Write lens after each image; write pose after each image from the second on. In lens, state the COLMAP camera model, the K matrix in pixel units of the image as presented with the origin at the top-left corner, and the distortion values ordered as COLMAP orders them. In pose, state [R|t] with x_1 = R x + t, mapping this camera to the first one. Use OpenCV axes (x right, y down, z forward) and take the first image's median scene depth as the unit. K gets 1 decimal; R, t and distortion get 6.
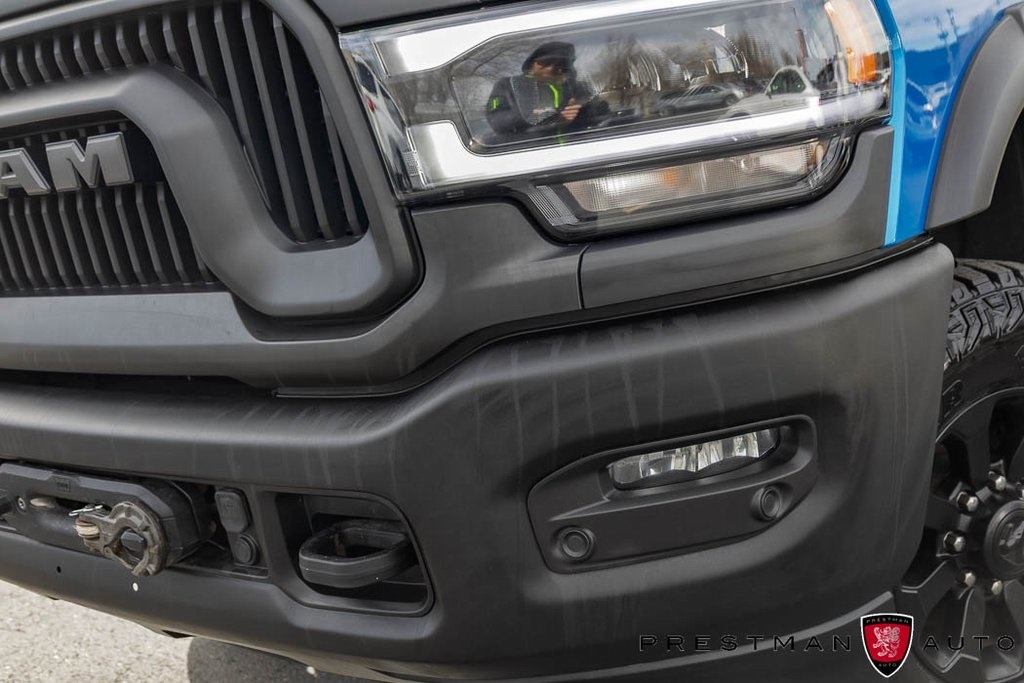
lens RADIAL K [[1182.4, 0, 512.0], [0, 1182.4, 341.5], [0, 0, 1]] dist [-0.007656, -0.014408]
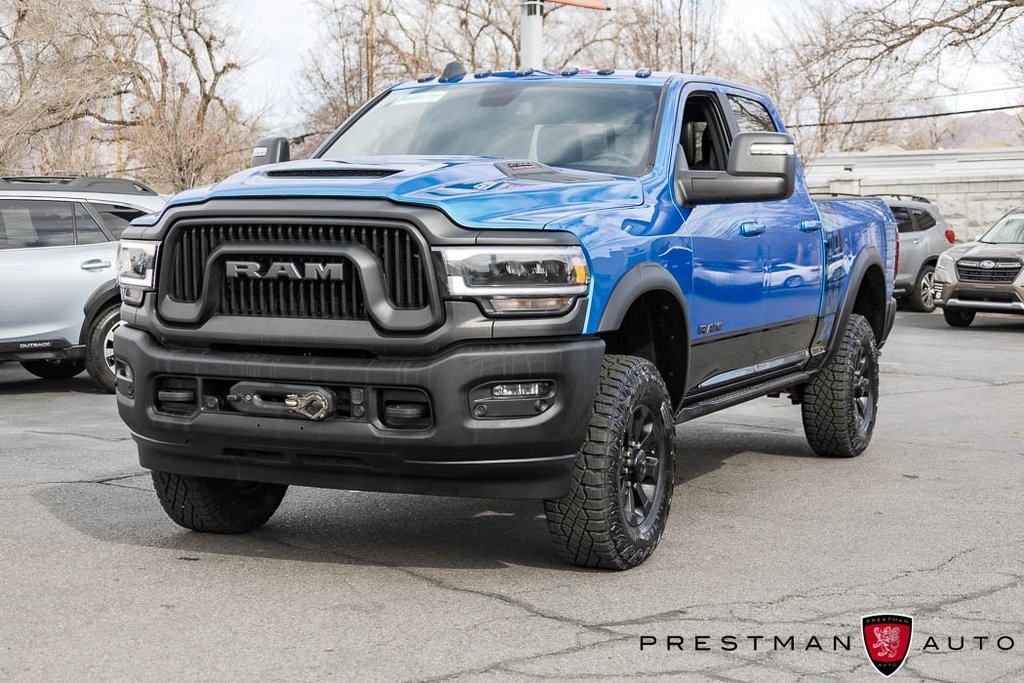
lens RADIAL K [[1817.1, 0, 512.0], [0, 1817.1, 341.5], [0, 0, 1]] dist [0.053569, 0.089806]
pose [[0.966845, 0.136601, 0.215756, -0.930936], [-0.101500, 0.980860, -0.166169, 0.779971], [-0.234325, 0.138761, 0.962204, -3.703866]]
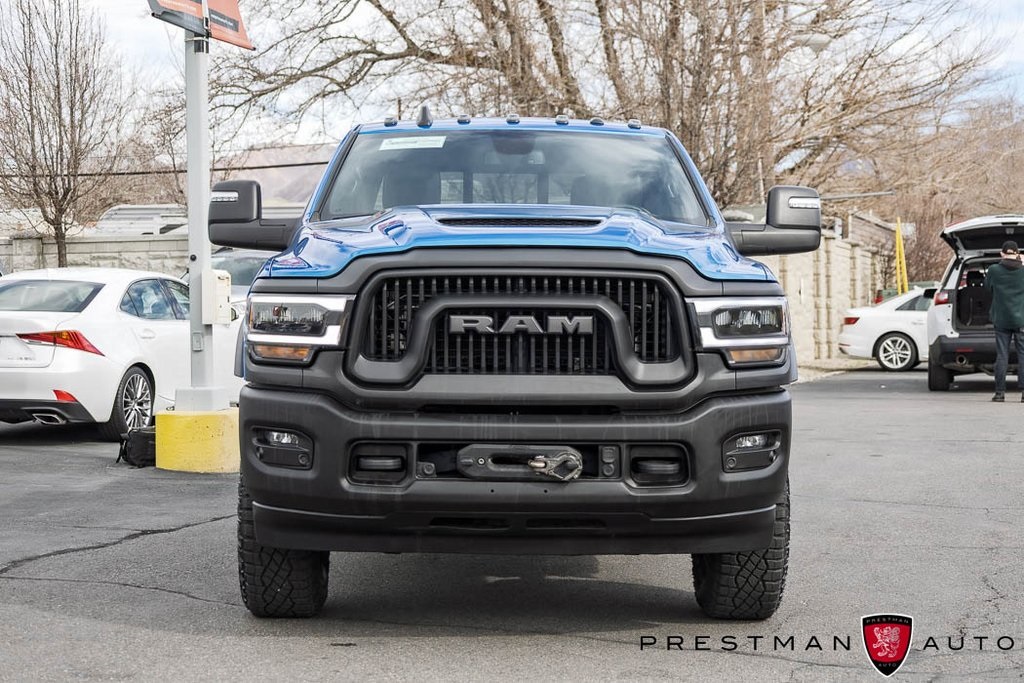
lens RADIAL K [[1919.5, 0, 512.0], [0, 1919.5, 341.5], [0, 0, 1]] dist [0.027305, 0.023254]
pose [[0.782443, 0.126967, 0.609641, -3.500977], [0.010527, 0.976157, -0.216810, 0.940941], [-0.622633, 0.176059, 0.762451, -2.560159]]
